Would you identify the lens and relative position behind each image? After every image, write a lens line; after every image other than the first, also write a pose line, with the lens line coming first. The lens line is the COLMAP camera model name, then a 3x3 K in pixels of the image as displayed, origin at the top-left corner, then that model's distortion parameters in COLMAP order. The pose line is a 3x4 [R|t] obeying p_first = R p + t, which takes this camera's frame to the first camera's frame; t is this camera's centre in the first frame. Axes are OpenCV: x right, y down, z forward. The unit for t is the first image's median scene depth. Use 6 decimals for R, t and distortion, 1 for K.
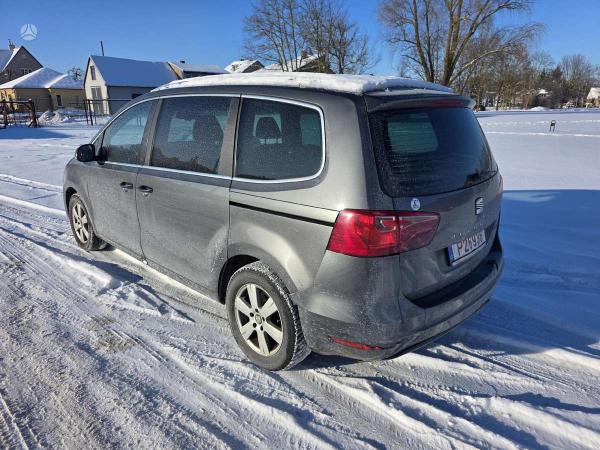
lens RADIAL K [[437.7, 0, 300.0], [0, 437.7, 225.0], [0, 0, 1]] dist [0.036621, -0.038729]
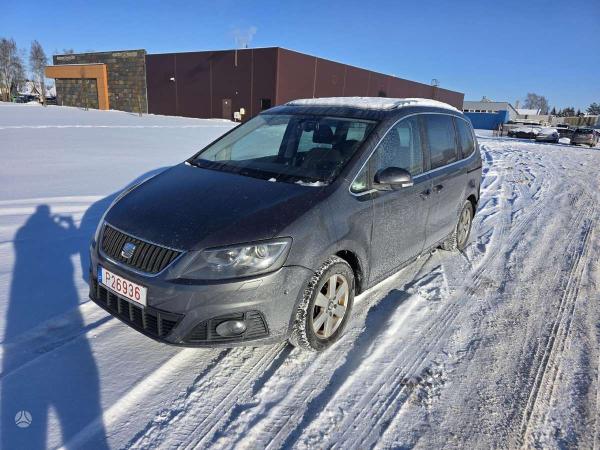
lens RADIAL K [[437.7, 0, 300.0], [0, 437.7, 225.0], [0, 0, 1]] dist [0.036621, -0.038729]
pose [[-0.181697, -0.247226, 0.951770, -1.500423], [0.214105, 0.934714, 0.283669, -0.424349], [-0.959763, 0.255321, -0.116902, 1.545177]]
